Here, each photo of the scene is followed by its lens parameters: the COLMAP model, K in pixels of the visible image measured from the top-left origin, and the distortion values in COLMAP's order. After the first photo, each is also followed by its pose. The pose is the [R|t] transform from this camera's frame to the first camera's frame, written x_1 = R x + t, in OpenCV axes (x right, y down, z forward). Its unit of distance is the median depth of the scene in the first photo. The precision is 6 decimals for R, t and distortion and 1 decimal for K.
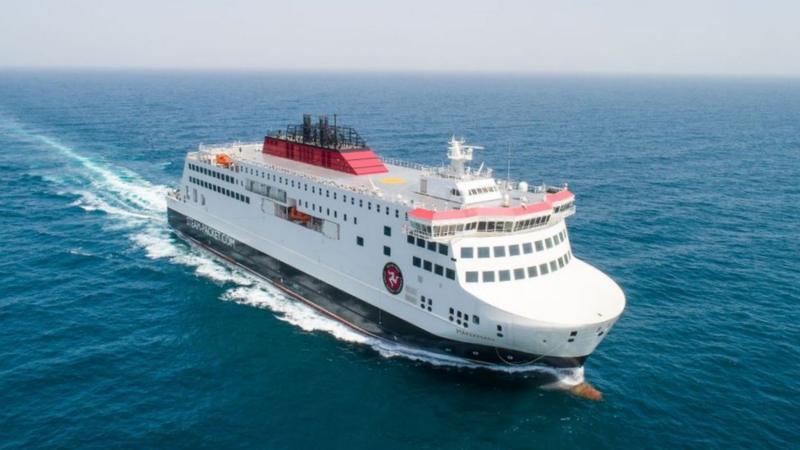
lens RADIAL K [[678.1, 0, 400.0], [0, 678.1, 225.0], [0, 0, 1]] dist [-0.008481, -0.001480]
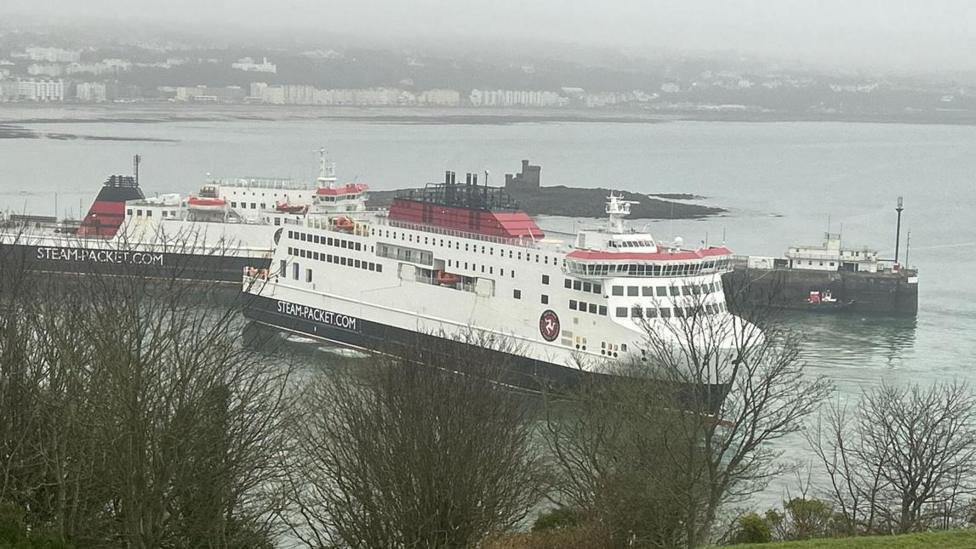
lens RADIAL K [[2156.8, 0, 488.0], [0, 2156.8, 274.5], [0, 0, 1]] dist [0.038703, 0.009615]
pose [[0.999396, 0.024852, -0.024284, -0.026491], [-0.027924, 0.990358, -0.135687, 0.448357], [0.020678, 0.136283, 0.990454, -2.256682]]
